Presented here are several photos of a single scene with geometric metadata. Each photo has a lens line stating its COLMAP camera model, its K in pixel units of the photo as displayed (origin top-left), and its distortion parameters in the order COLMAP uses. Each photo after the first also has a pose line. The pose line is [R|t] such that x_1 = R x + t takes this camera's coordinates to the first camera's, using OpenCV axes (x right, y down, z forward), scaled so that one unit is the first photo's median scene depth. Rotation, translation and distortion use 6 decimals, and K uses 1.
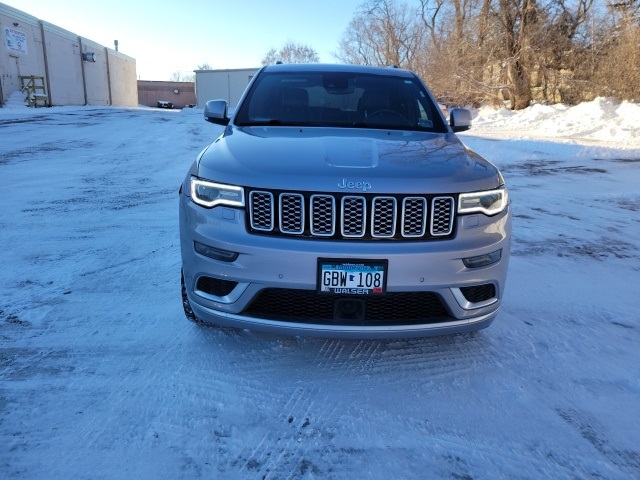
lens RADIAL K [[477.3, 0, 323.6], [0, 477.3, 232.9], [0, 0, 1]] dist [0.061549, -0.046193]
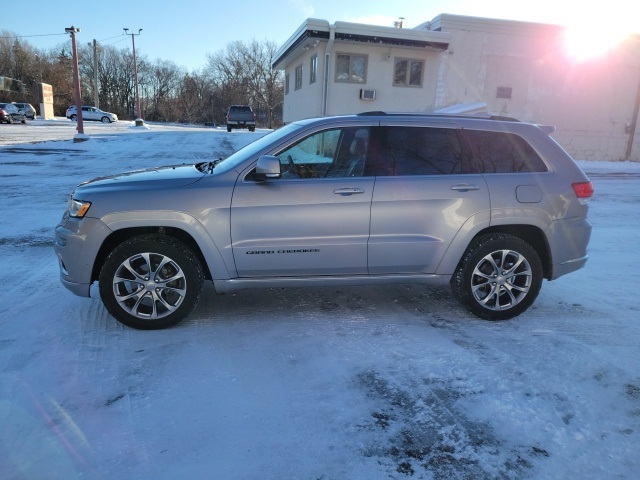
lens RADIAL K [[479.0, 0, 322.1], [0, 479.0, 238.1], [0, 0, 1]] dist [0.052270, -0.031632]
pose [[0.112124, 0.189726, -0.975414, 1.668942], [-0.285077, 0.946483, 0.151329, -0.369546], [0.951924, 0.261101, 0.160210, 1.309829]]
